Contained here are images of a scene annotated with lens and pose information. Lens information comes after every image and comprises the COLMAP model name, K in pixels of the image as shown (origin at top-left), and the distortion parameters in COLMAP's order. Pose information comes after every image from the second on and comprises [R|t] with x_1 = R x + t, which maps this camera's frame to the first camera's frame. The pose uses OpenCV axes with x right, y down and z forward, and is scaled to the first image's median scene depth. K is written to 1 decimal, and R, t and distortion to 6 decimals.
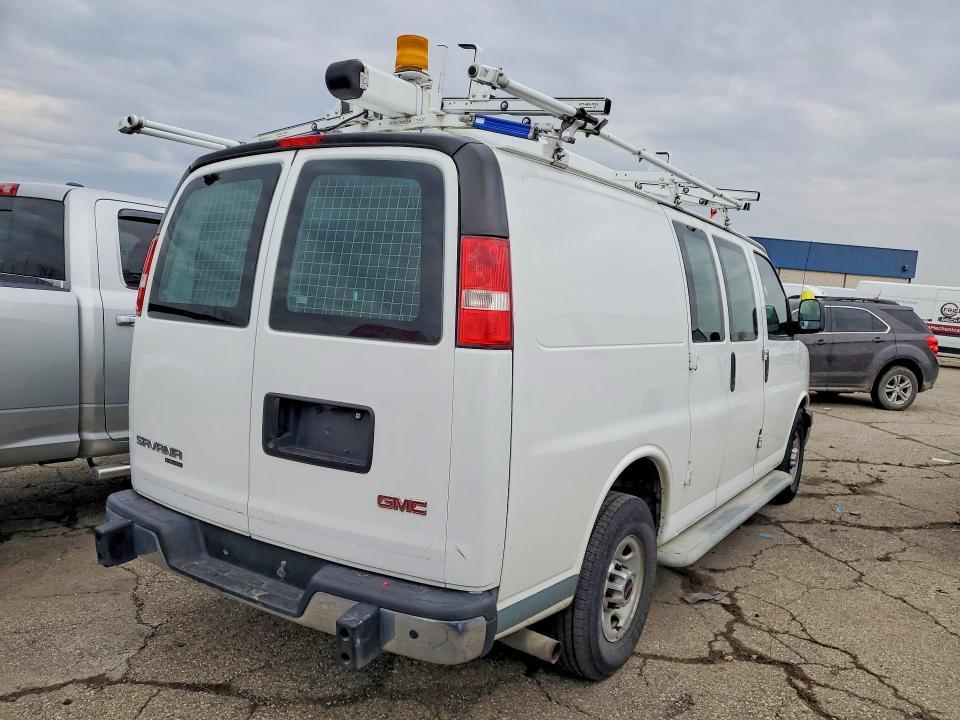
lens RADIAL K [[760.6, 0, 478.8], [0, 760.6, 386.5], [0, 0, 1]] dist [0.025011, 0.000969]
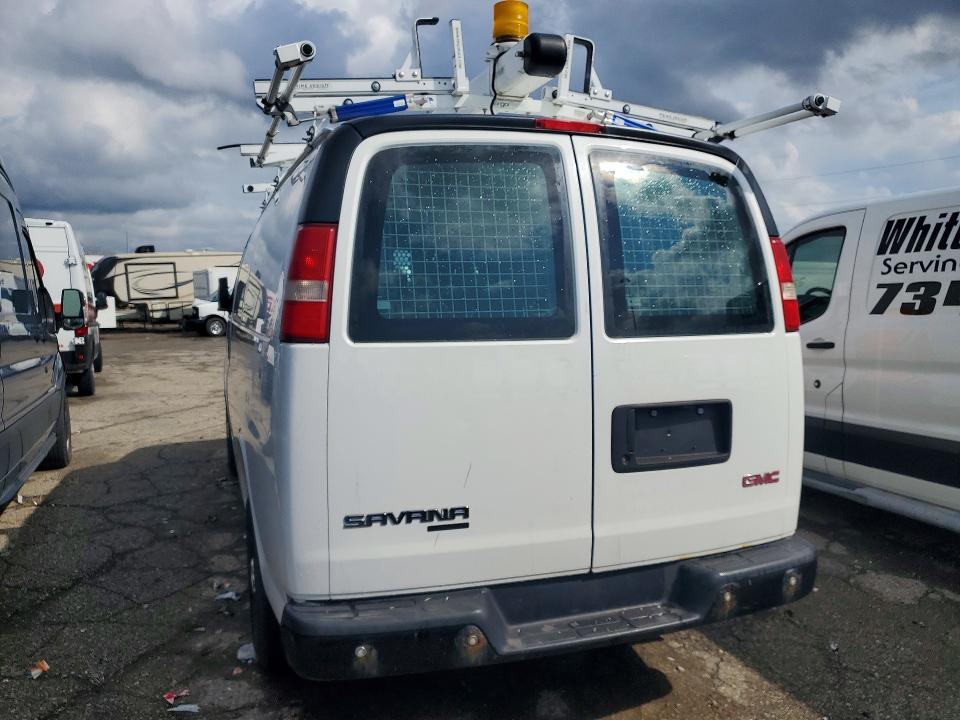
lens RADIAL K [[784.7, 0, 483.8], [0, 784.7, 404.1], [0, 0, 1]] dist [0.041573, -0.010358]
pose [[0.588584, -0.162861, 0.791862, -0.982744], [0.127671, 0.985932, 0.107878, -0.102985], [-0.798291, 0.037603, 0.601097, 0.496547]]
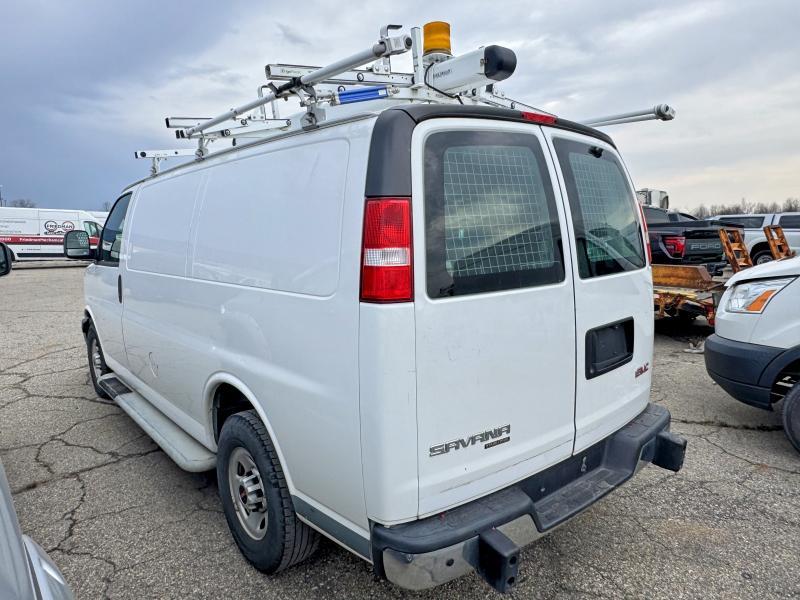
lens RADIAL K [[542.6, 0, 393.6], [0, 542.6, 299.9], [0, 0, 1]] dist [-0.000386, 0.002238]
pose [[0.281498, -0.193783, 0.939791, -1.028836], [0.151247, 0.976114, 0.155969, -0.194958], [-0.947567, 0.098235, 0.304083, 0.903476]]
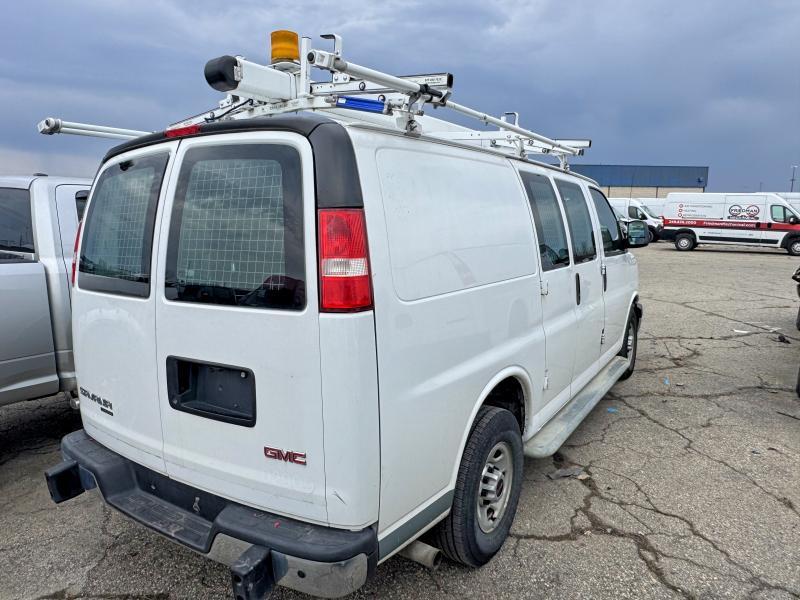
lens RADIAL K [[542.6, 0, 393.6], [0, 542.6, 299.9], [0, 0, 1]] dist [-0.000386, 0.002238]
pose [[0.997500, -0.069347, -0.013563, 0.066607], [0.069702, 0.997182, 0.027740, -0.065328], [0.011601, -0.028616, 0.999523, 0.172447]]
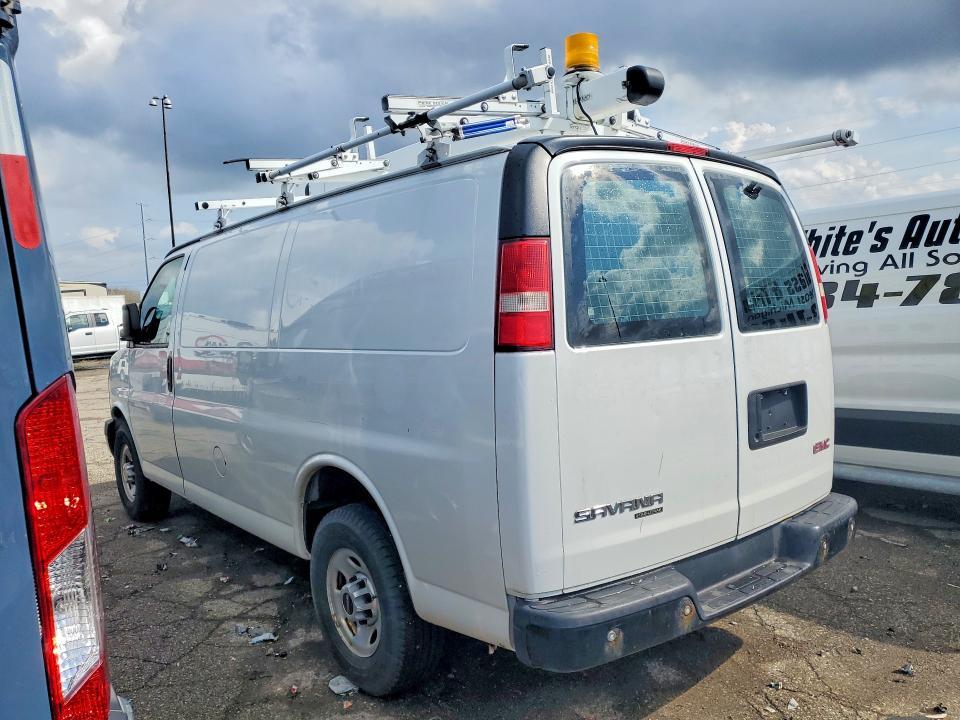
lens RADIAL K [[784.7, 0, 483.8], [0, 784.7, 404.1], [0, 0, 1]] dist [0.041573, -0.010358]
pose [[0.282209, -0.181139, 0.942097, -1.240343], [0.171843, 0.975675, 0.136119, -0.164579], [-0.943837, 0.123478, 0.306472, 0.894346]]
